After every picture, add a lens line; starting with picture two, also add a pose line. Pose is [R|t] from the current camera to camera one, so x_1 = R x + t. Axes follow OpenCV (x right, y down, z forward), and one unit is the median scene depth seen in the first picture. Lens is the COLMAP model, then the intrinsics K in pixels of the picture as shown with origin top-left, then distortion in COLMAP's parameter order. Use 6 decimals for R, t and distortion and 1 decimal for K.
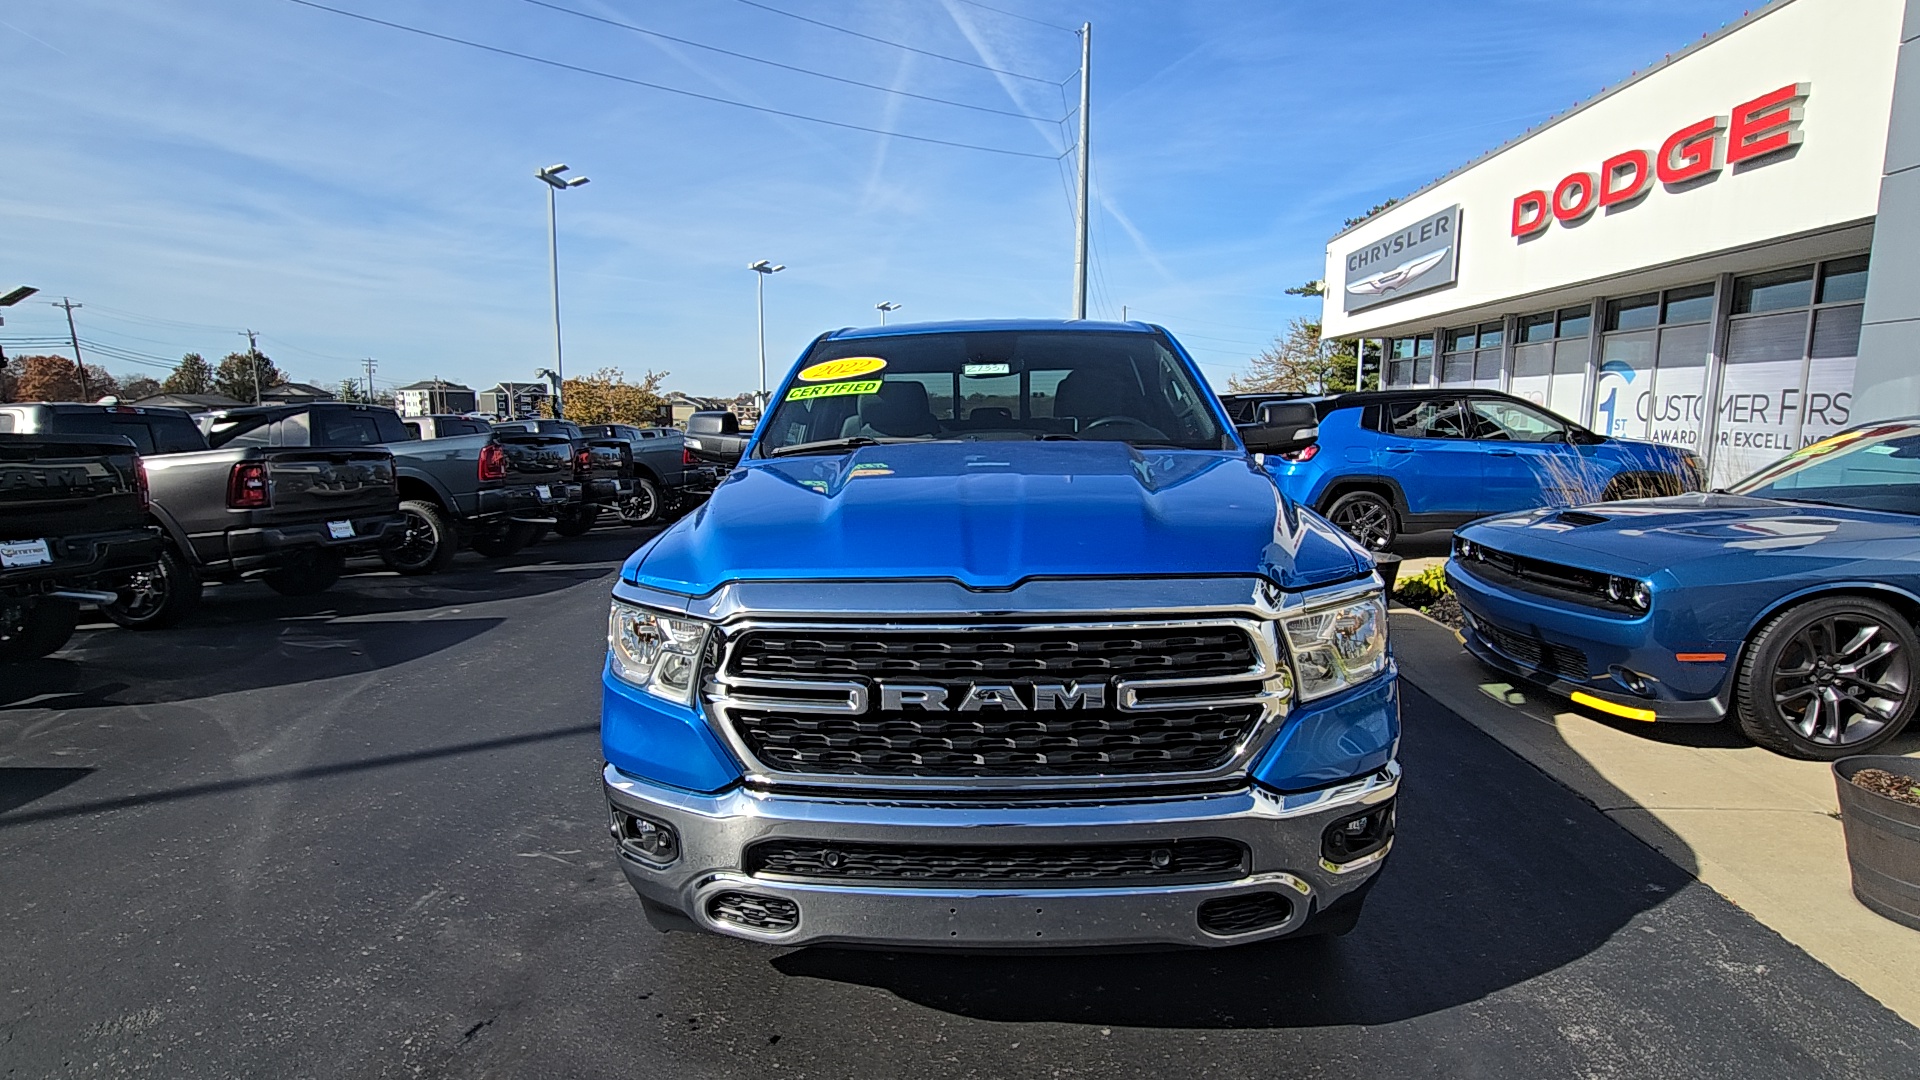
lens RADIAL K [[964.5, 0, 950.4], [0, 964.5, 546.2], [0, 0, 1]] dist [0.000070, -0.001464]
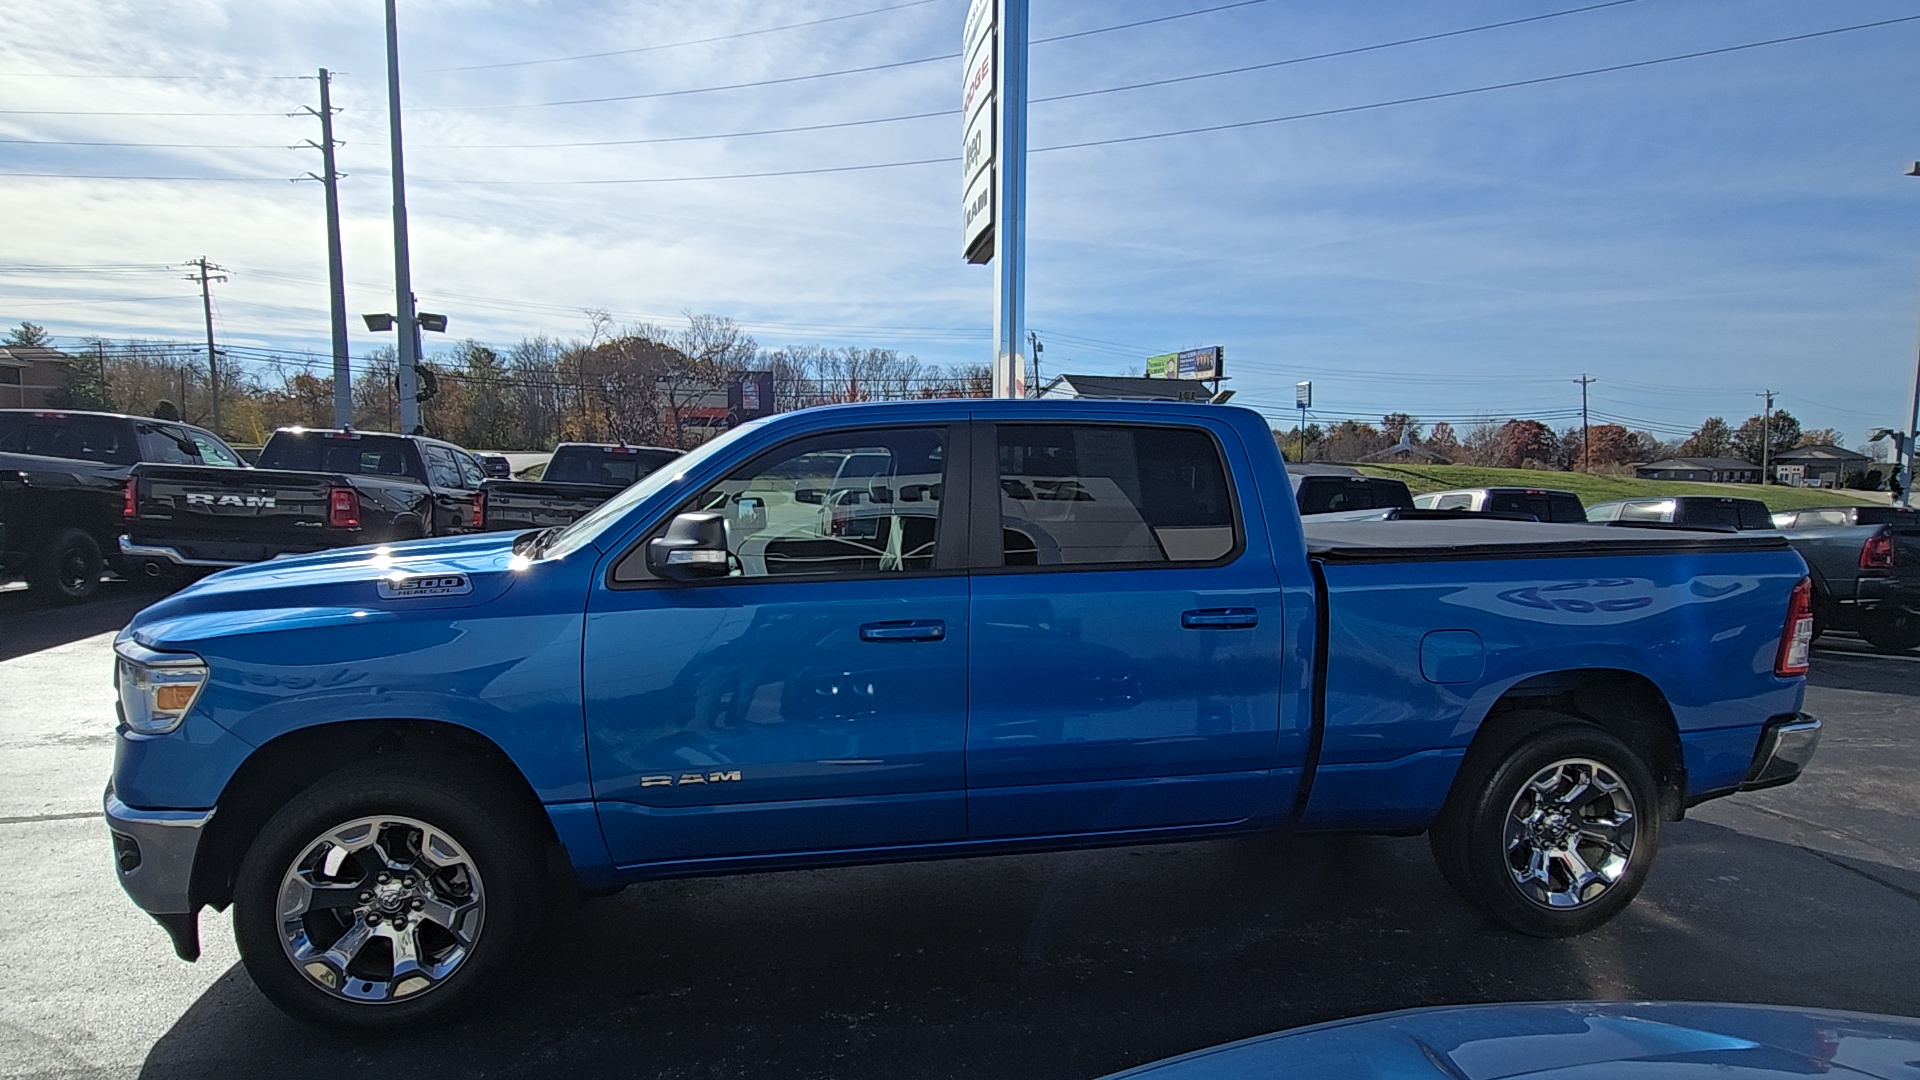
lens RADIAL K [[964.5, 0, 950.4], [0, 964.5, 546.2], [0, 0, 1]] dist [0.000070, -0.001464]
pose [[0.218346, 0.086278, -0.972050, 0.305547], [-0.148185, 0.987464, 0.054360, -0.054289], [0.964555, 0.132174, 0.228394, 0.287524]]
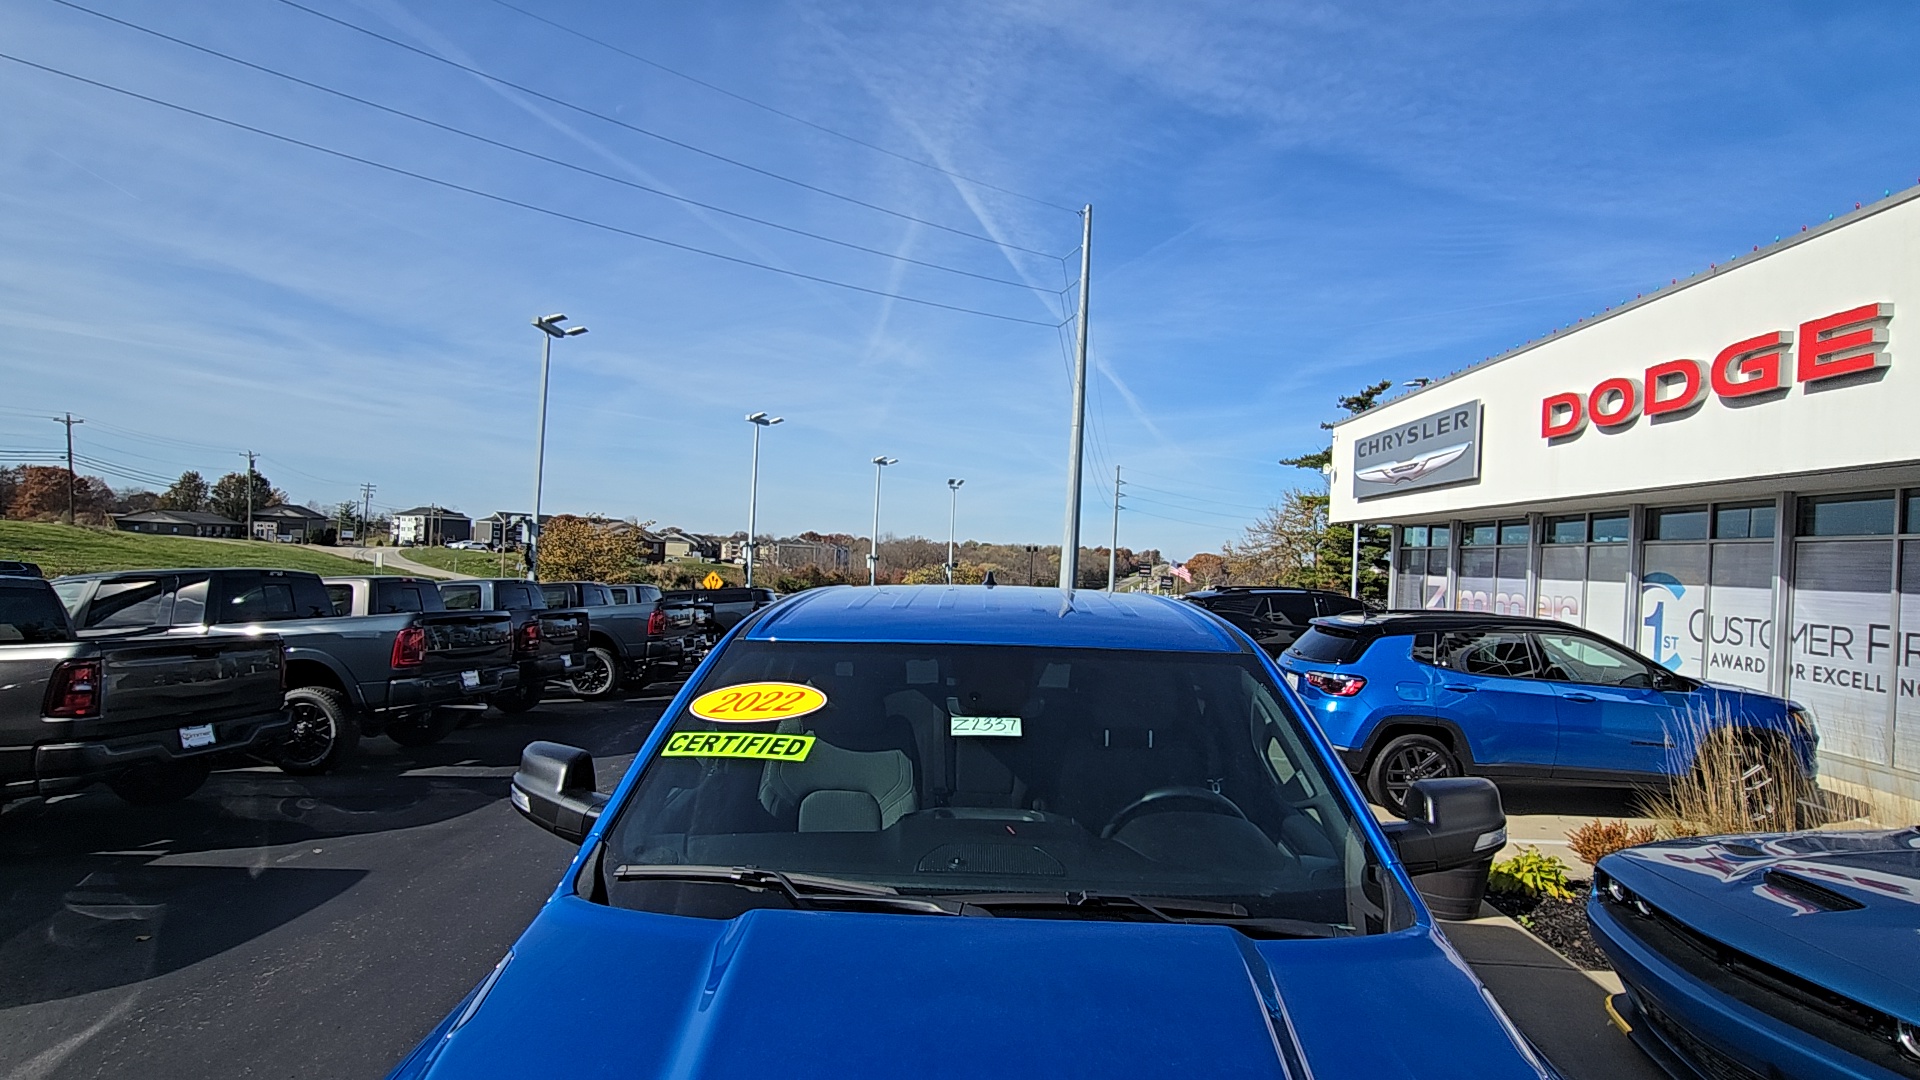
lens RADIAL K [[964.5, 0, 950.4], [0, 964.5, 546.2], [0, 0, 1]] dist [0.000070, -0.001464]
pose [[0.999039, 0.043252, 0.007046, 0.001454], [-0.041699, 0.987709, -0.150639, -0.053505], [-0.013474, 0.150201, 0.988564, 0.097474]]
